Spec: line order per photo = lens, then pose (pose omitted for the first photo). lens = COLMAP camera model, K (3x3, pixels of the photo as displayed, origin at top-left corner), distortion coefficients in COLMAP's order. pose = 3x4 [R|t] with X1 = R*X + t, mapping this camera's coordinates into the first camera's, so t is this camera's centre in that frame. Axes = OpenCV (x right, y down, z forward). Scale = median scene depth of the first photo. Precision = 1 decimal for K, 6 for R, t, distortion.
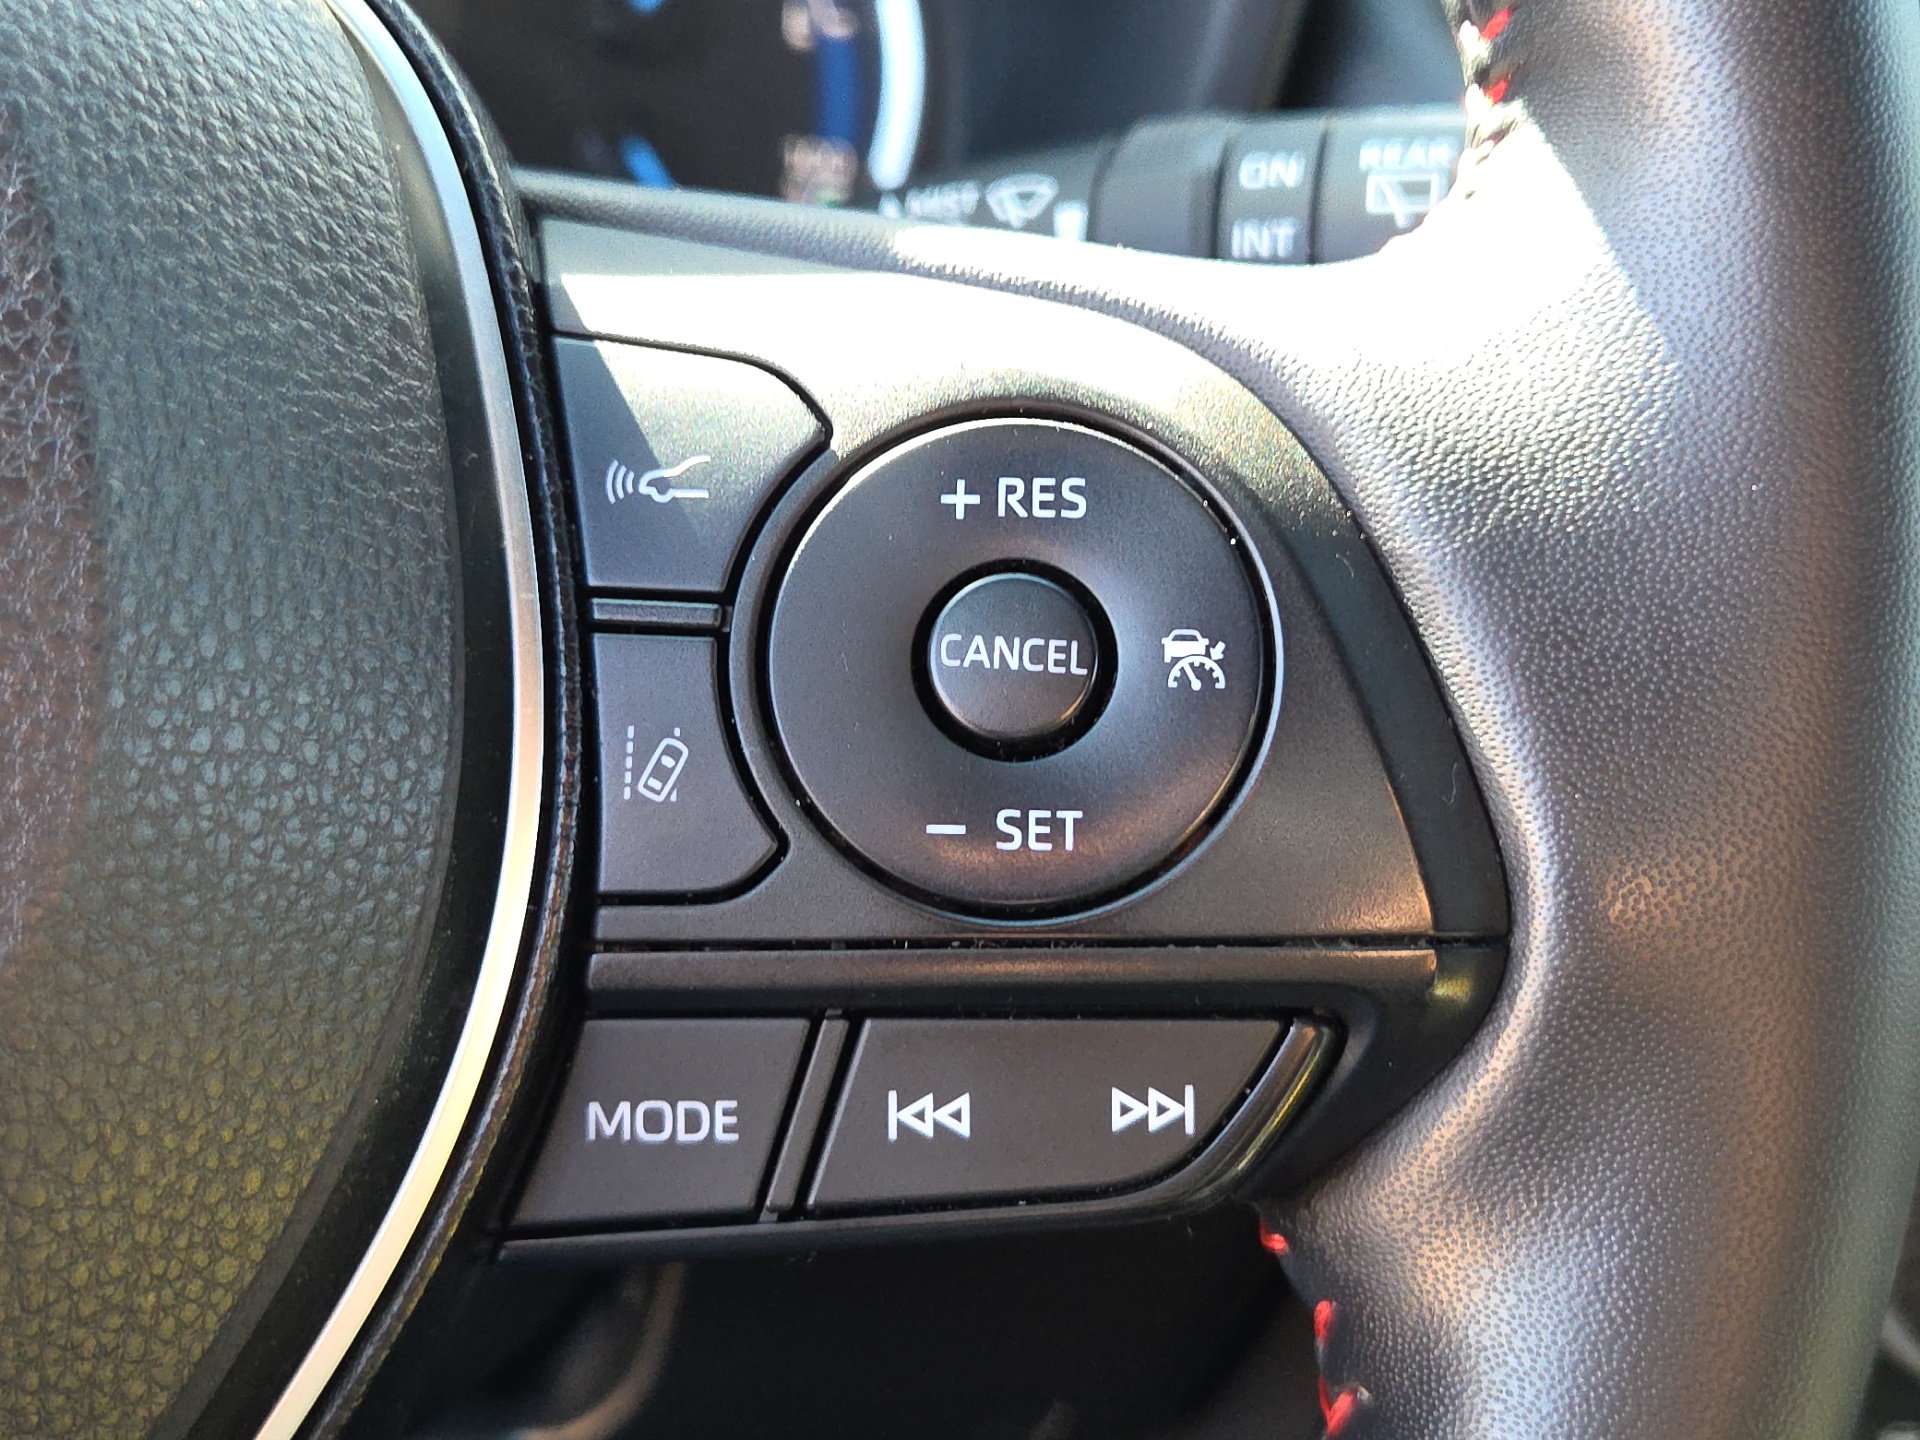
lens RADIAL K [[2543.3, 0, 954.5], [0, 2543.3, 706.1], [0, 0, 1]] dist [0.067222, 0.000000]
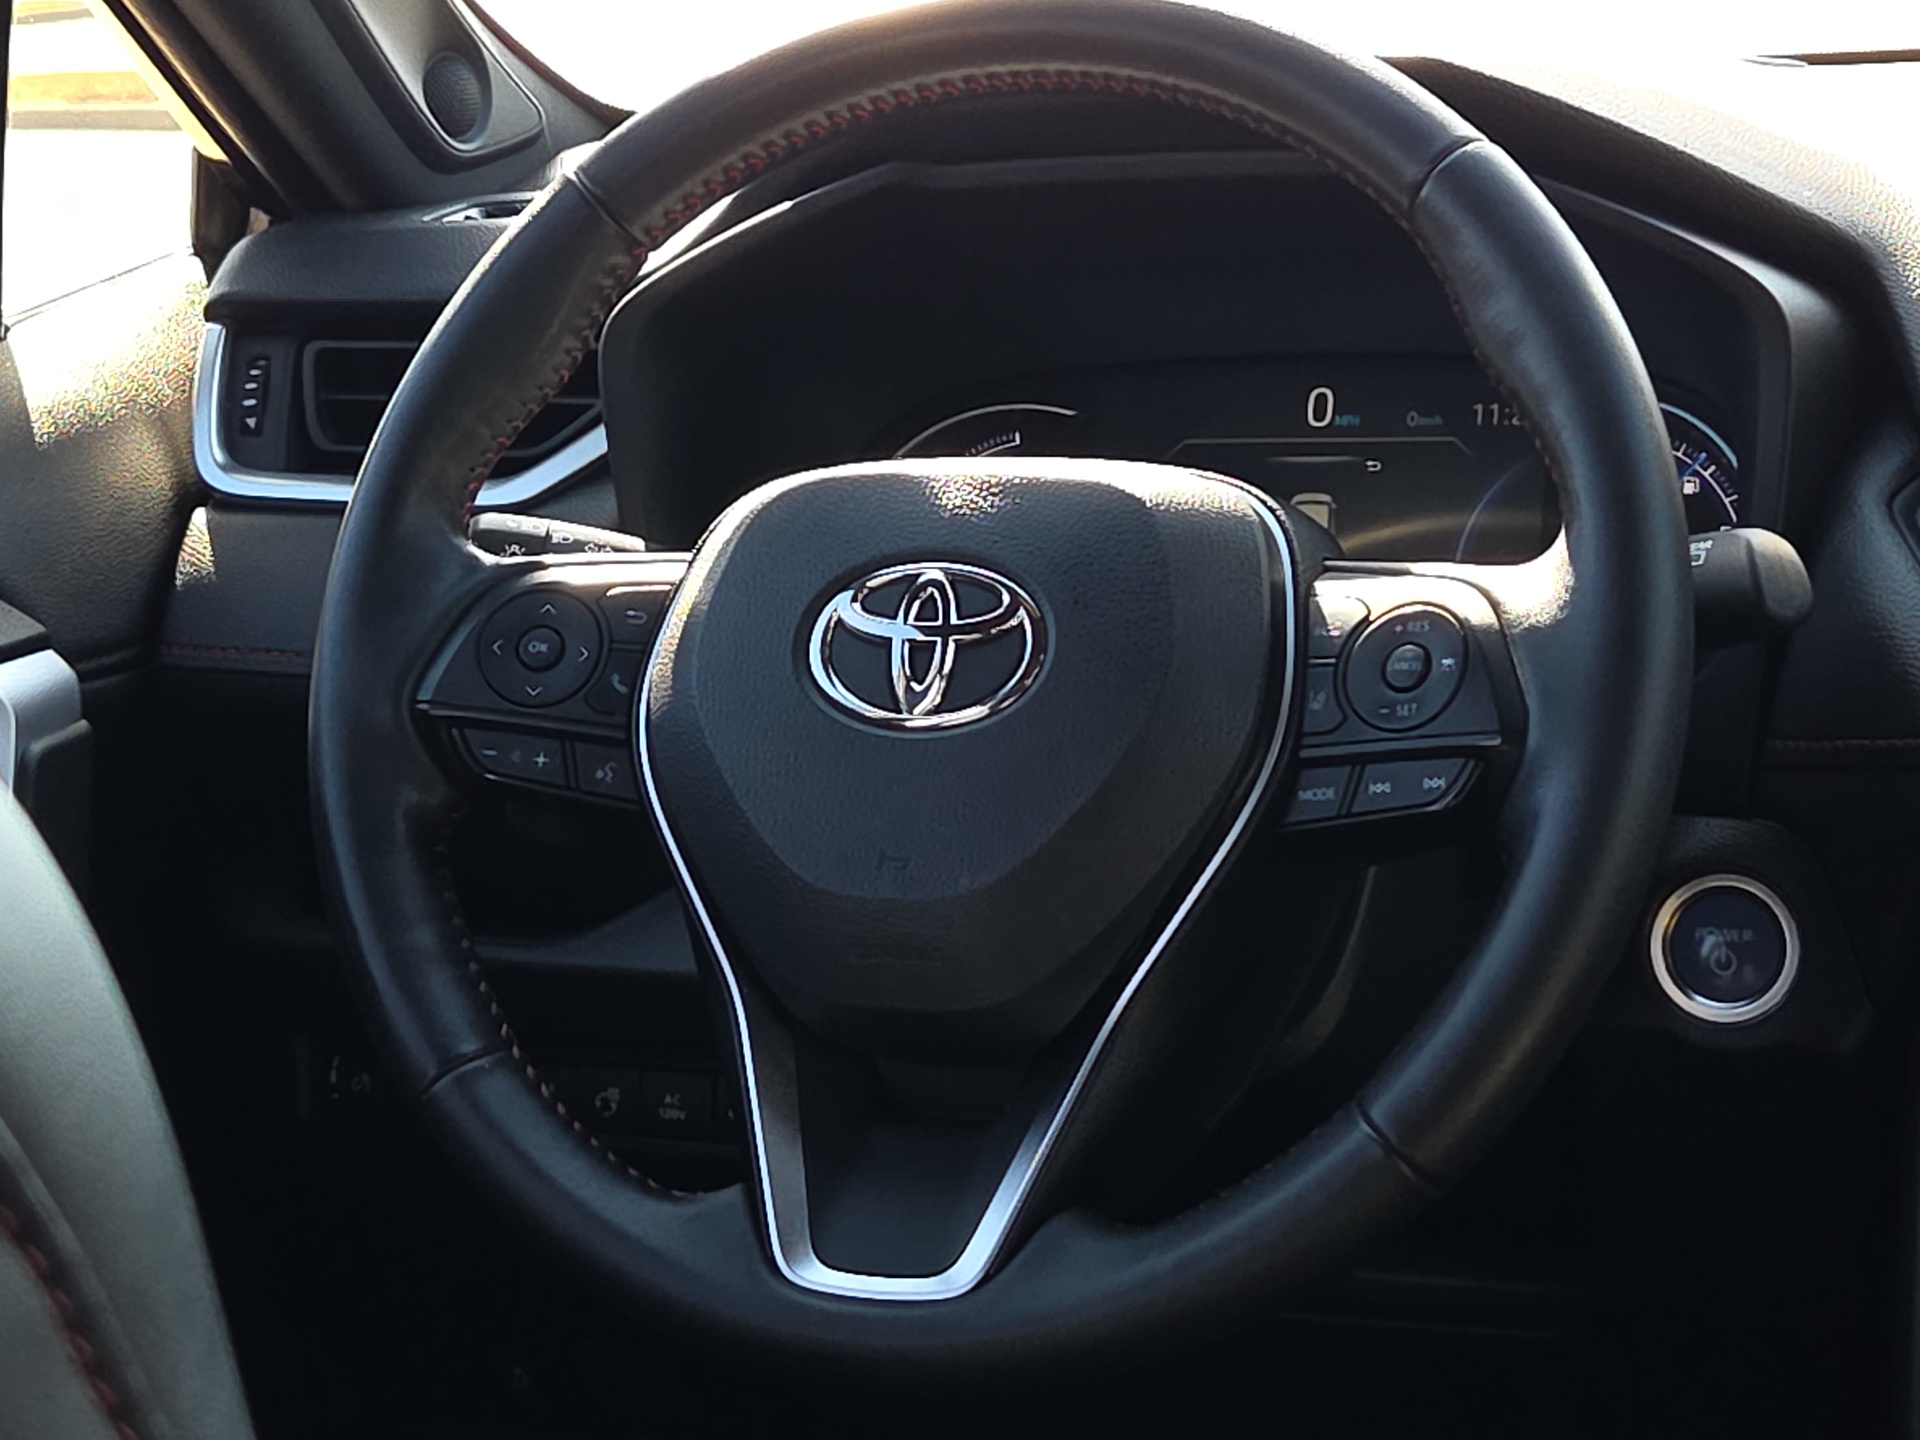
lens RADIAL K [[4412.1, 0, 885.8], [0, 4412.1, 714.8], [0, 0, 1]] dist [0.114286, 0.000000]
pose [[0.840563, -0.060816, -0.538289, 3.163728], [-0.074907, 0.971084, -0.226683, 1.738936], [0.536510, 0.230863, 0.811702, -5.136381]]
